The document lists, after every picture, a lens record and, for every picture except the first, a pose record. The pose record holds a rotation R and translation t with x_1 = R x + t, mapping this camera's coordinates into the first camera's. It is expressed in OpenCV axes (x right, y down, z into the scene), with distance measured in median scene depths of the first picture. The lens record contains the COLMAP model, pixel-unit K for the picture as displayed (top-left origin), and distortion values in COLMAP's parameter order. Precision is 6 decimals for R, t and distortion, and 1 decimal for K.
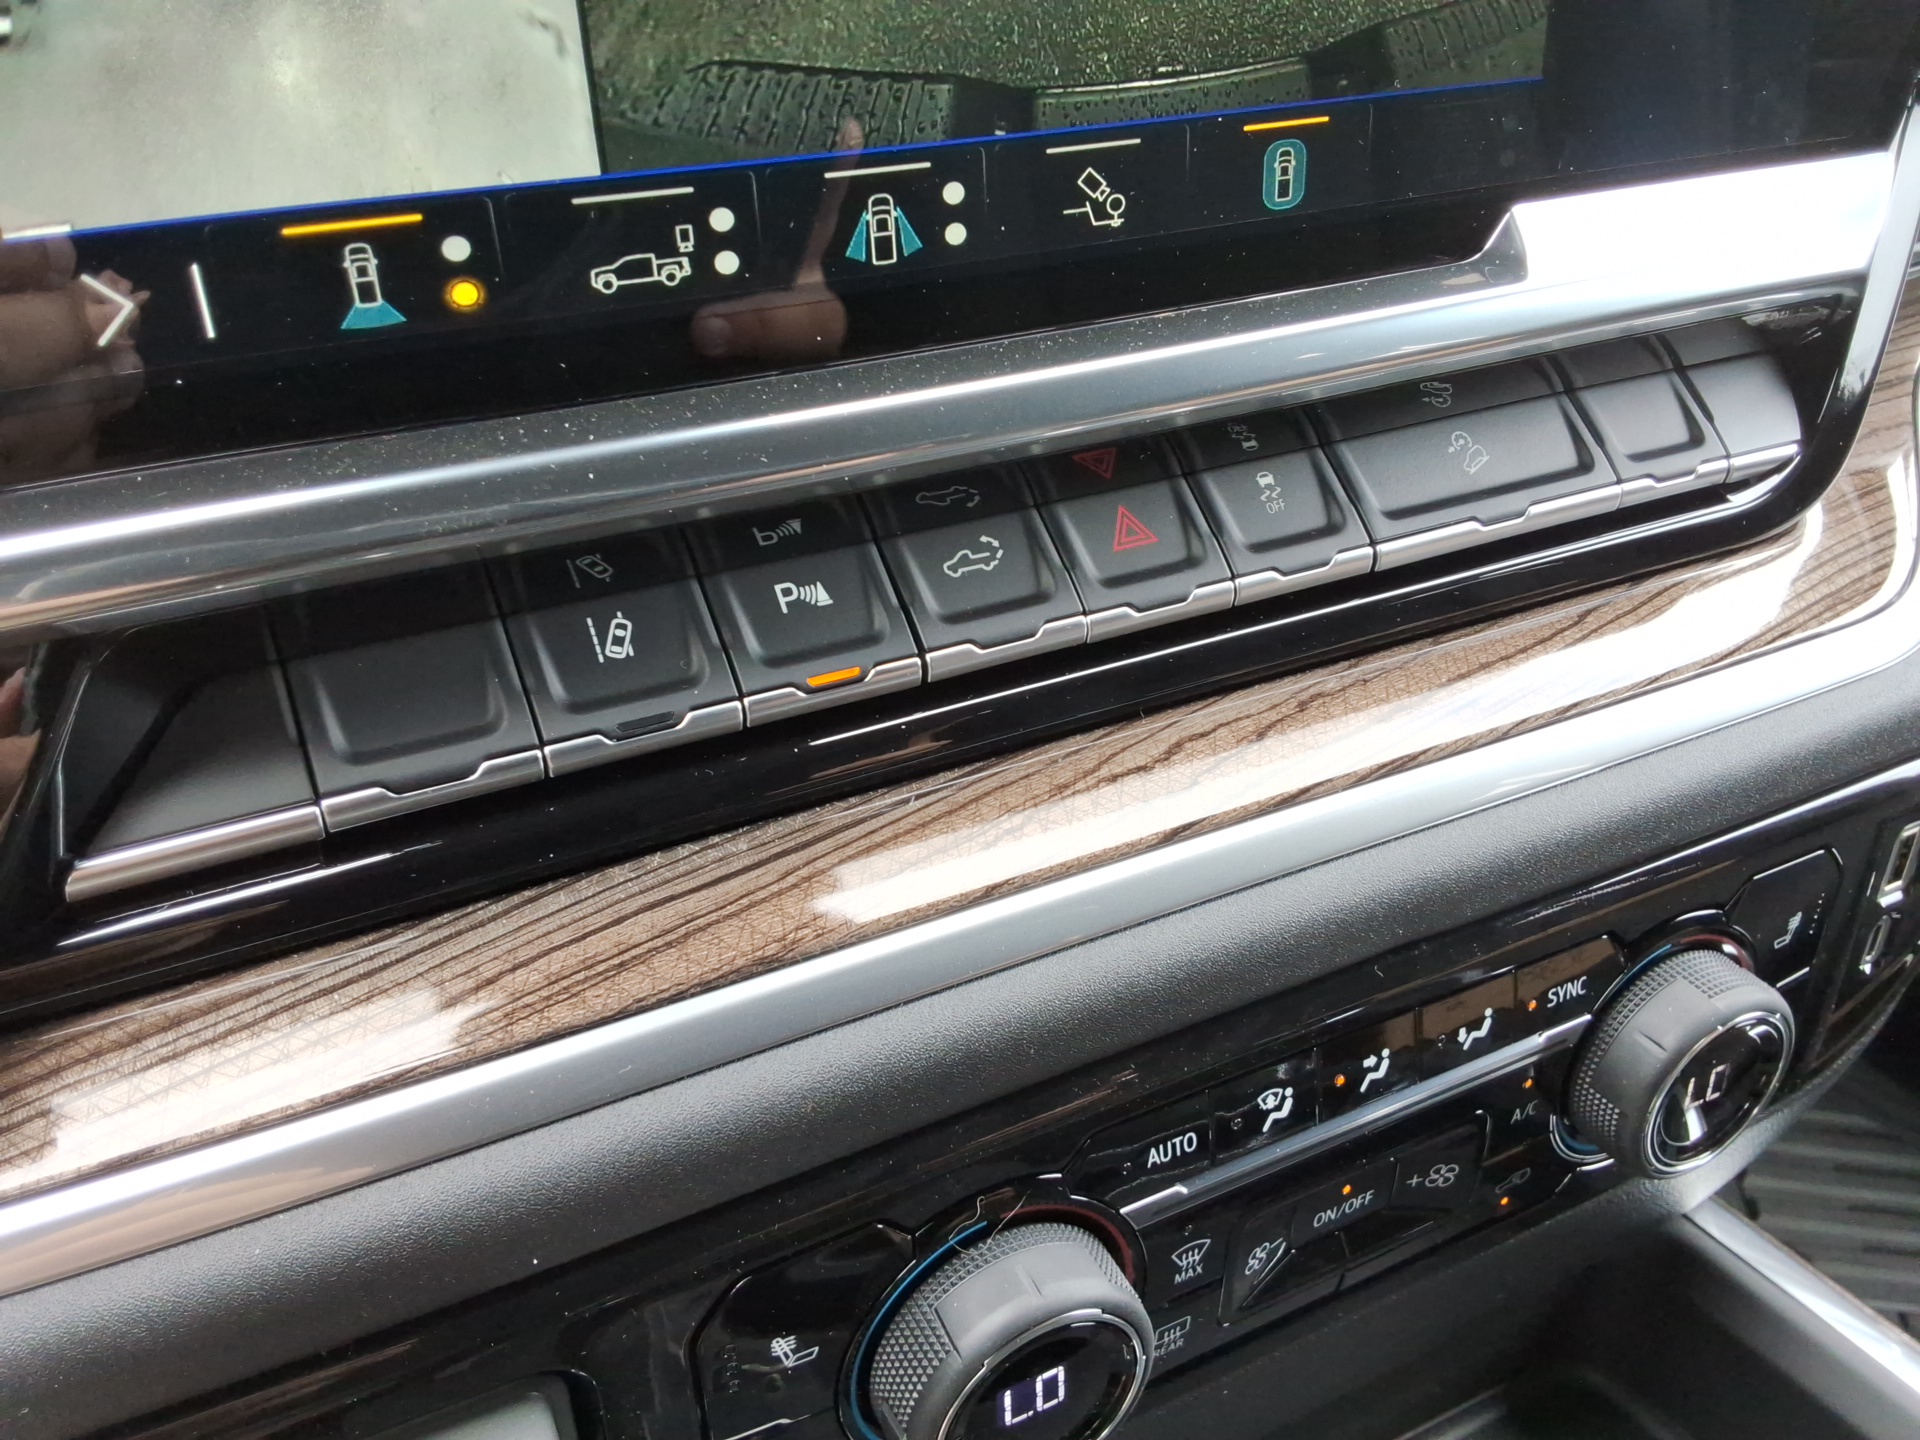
lens RADIAL K [[1580.1, 0, 986.9], [0, 1580.1, 708.9], [0, 0, 1]] dist [0.134723, -0.221140]
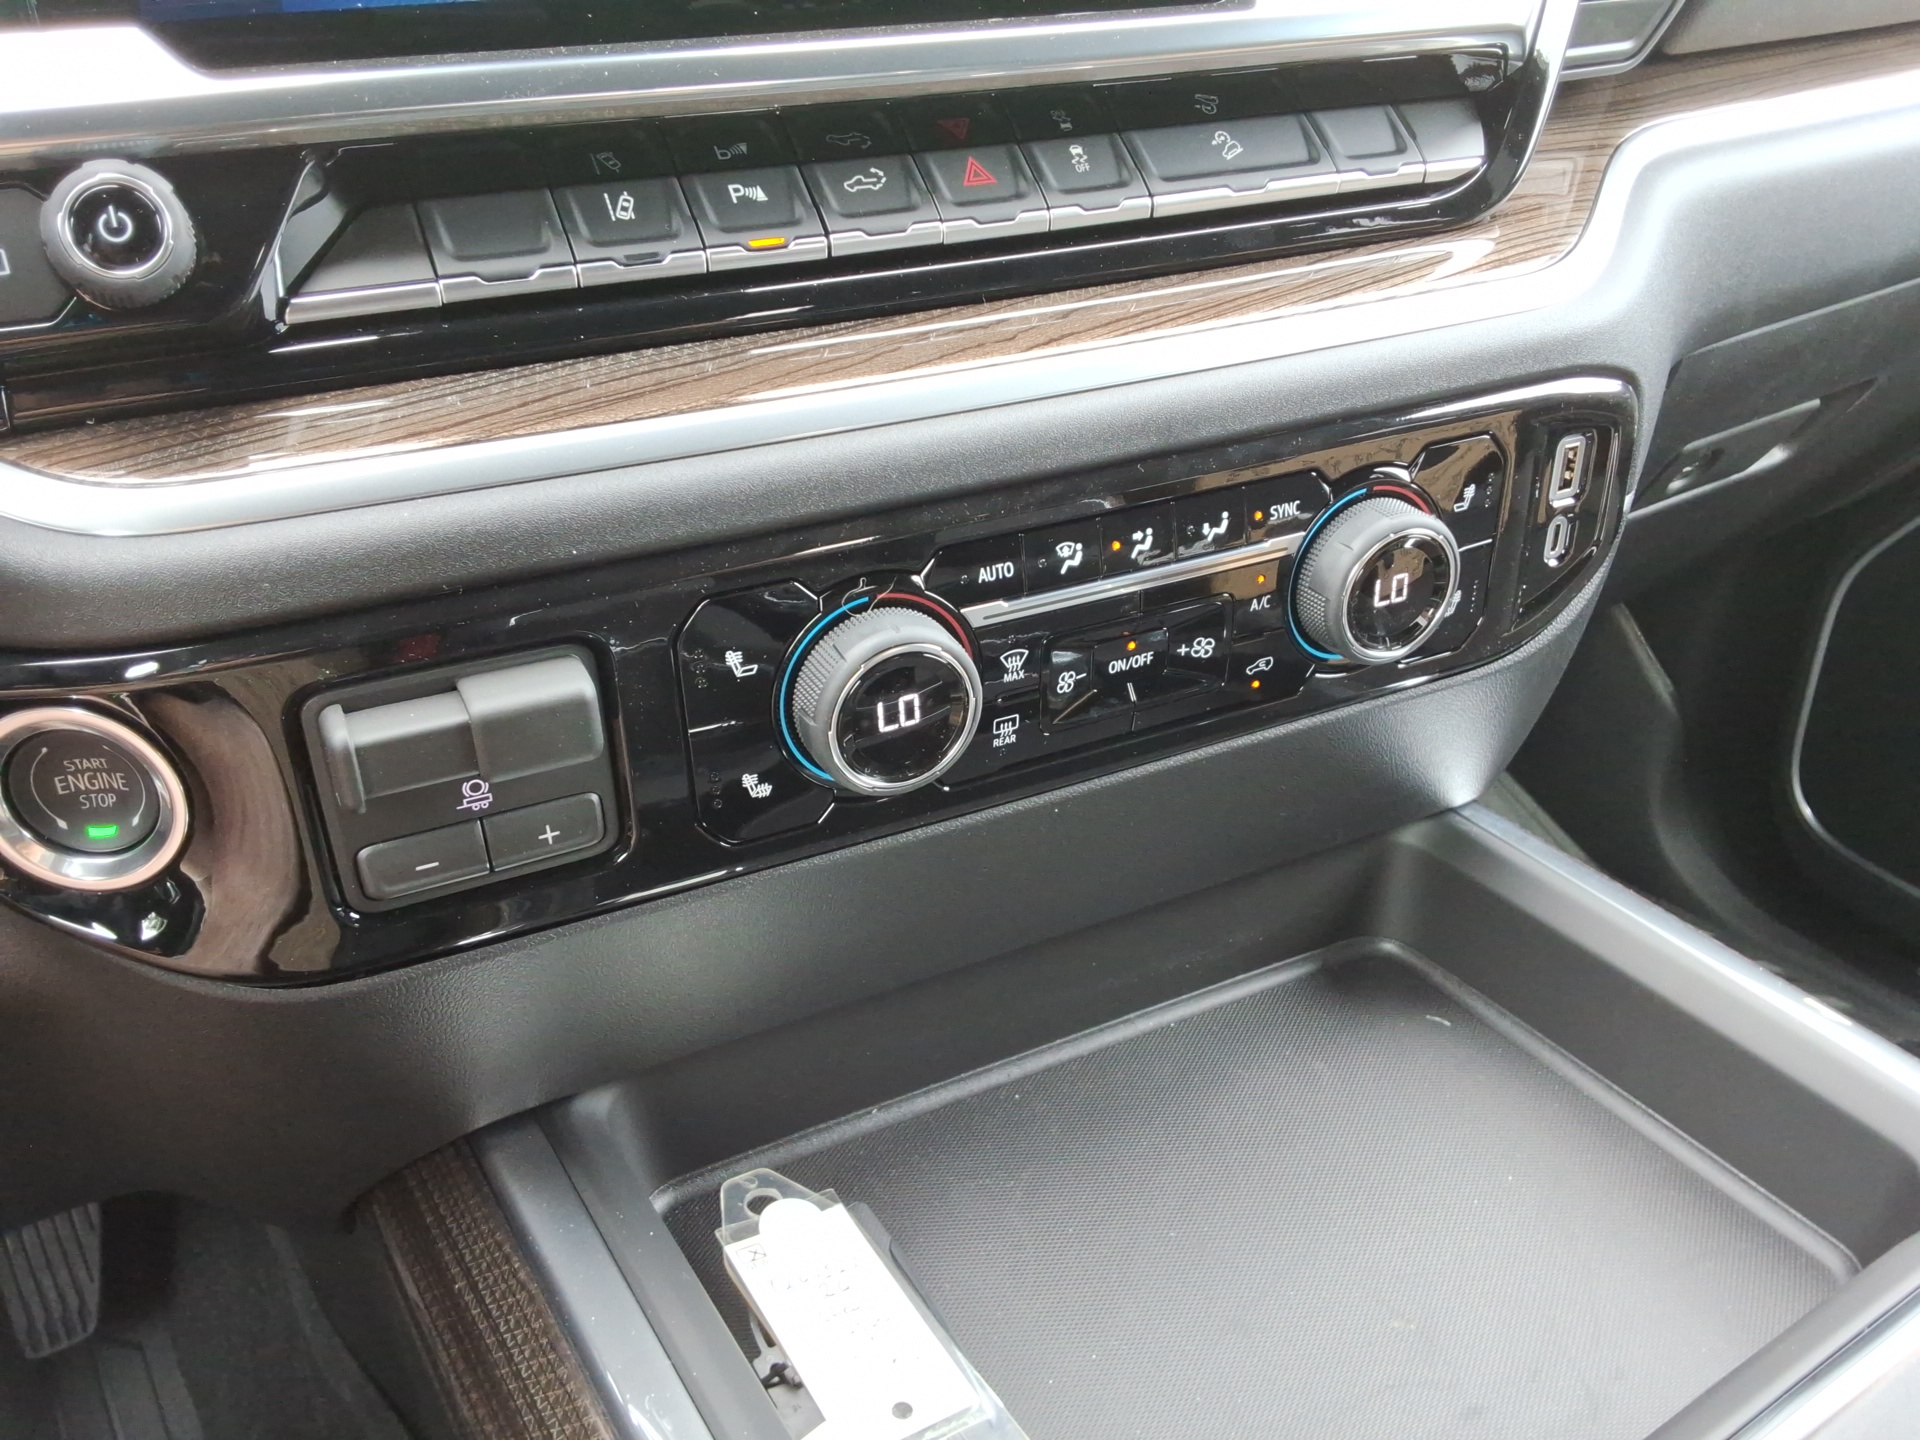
lens RADIAL K [[1555.2, 0, 989.3], [0, 1555.2, 709.2], [0, 0, 1]] dist [0.140887, -0.222988]
pose [[0.999790, -0.000197, -0.020471, 0.138626], [-0.000194, 0.999817, -0.019110, 0.429783], [0.020471, 0.019110, 0.999608, -0.465534]]
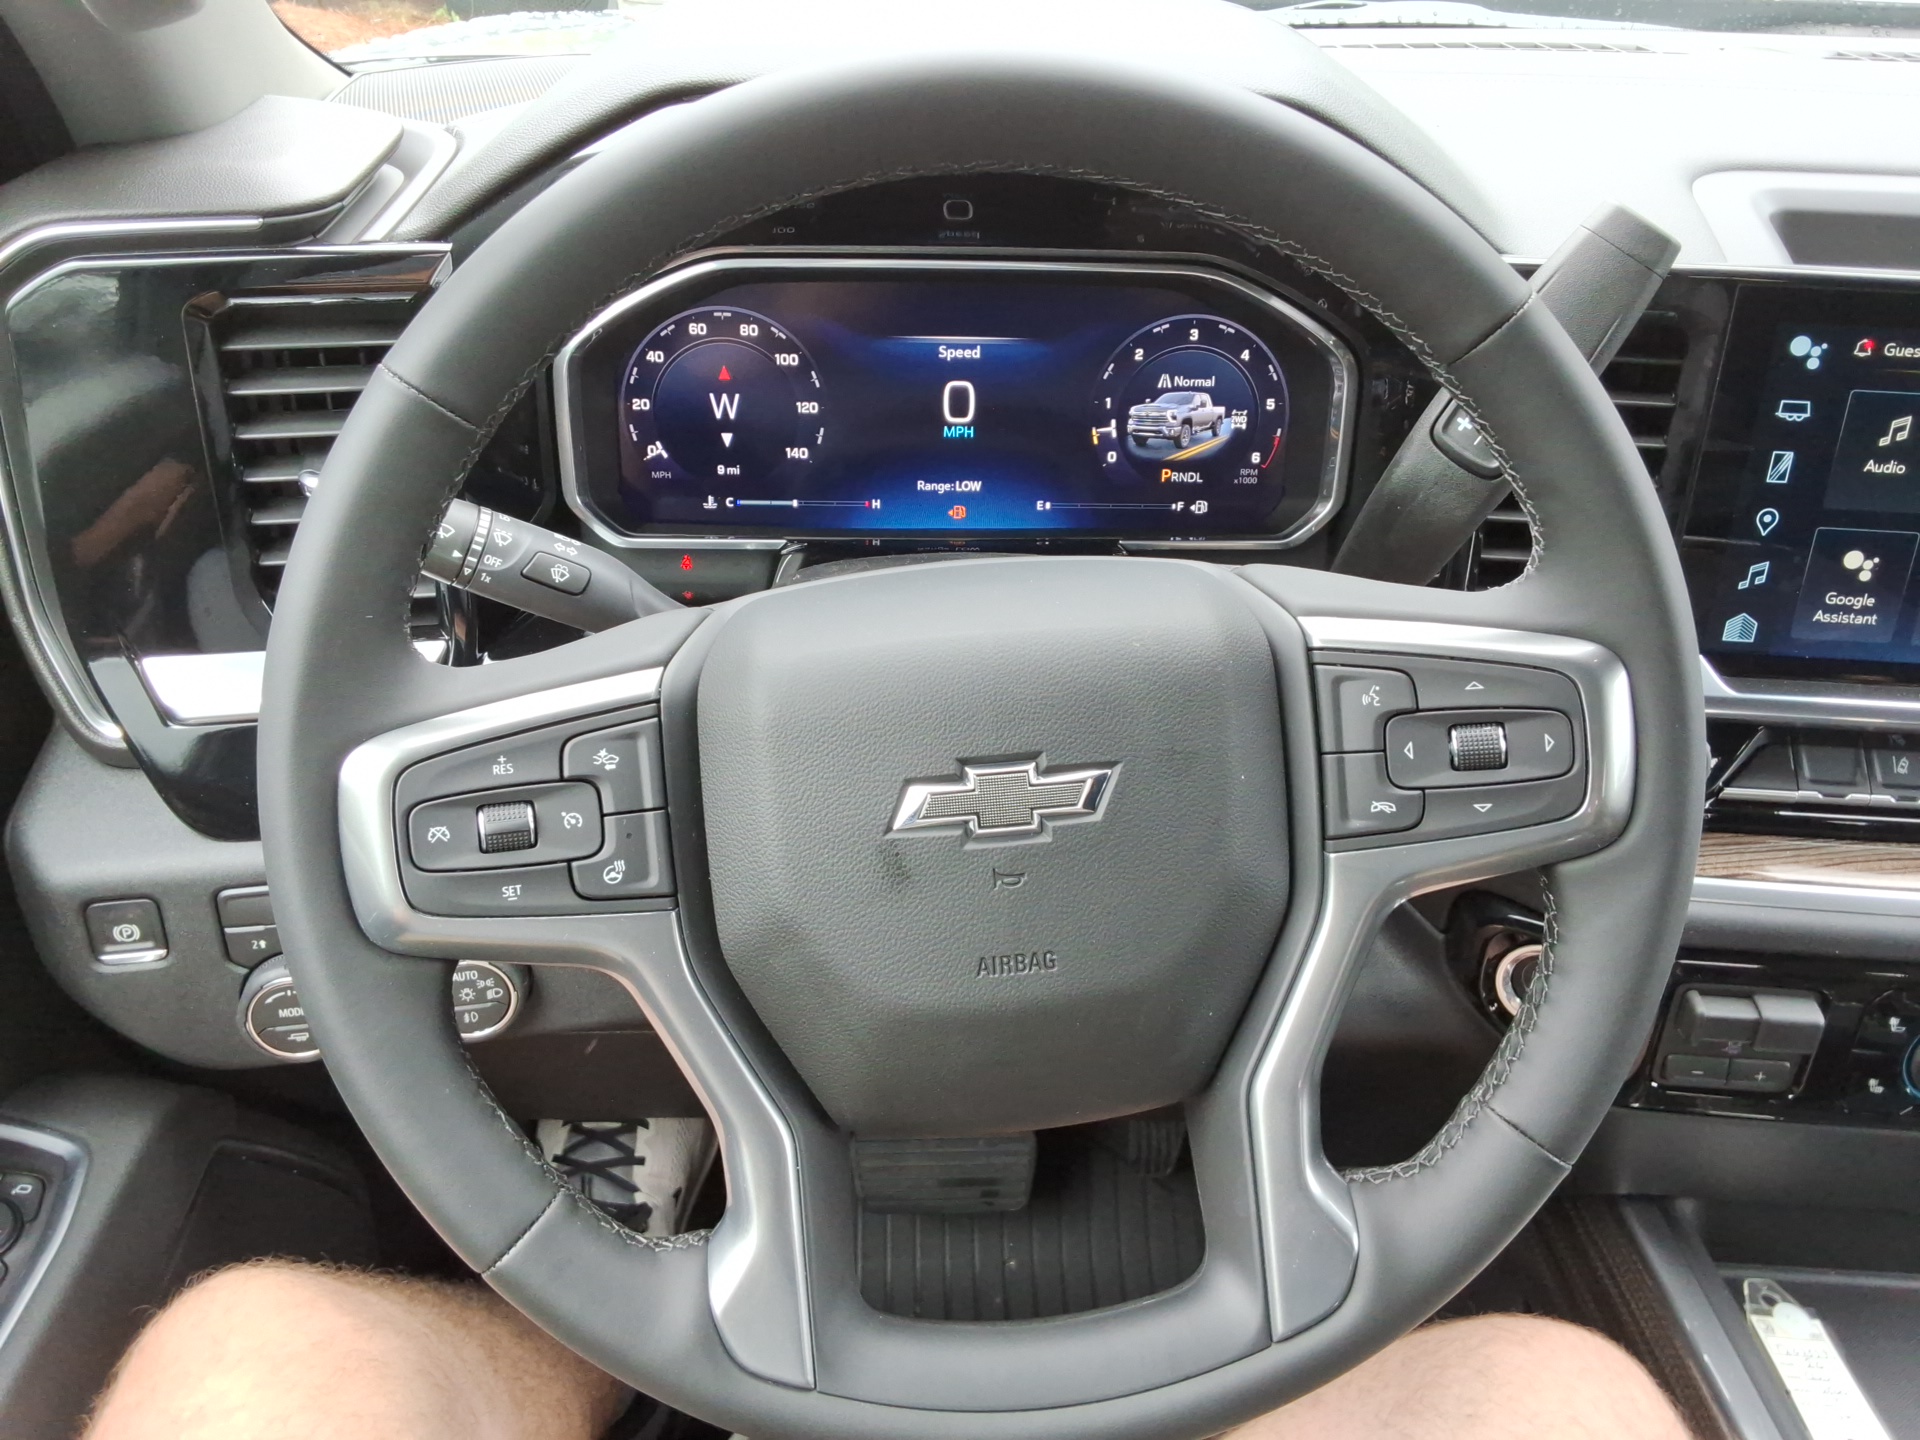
lens RADIAL K [[1555.2, 0, 989.3], [0, 1555.2, 709.2], [0, 0, 1]] dist [0.140887, -0.222988]
pose [[0.857101, 0.273824, -0.436346, -0.384183], [-0.287174, 0.957180, 0.036580, 0.202924], [0.427679, 0.093954, 0.899035, -2.056663]]
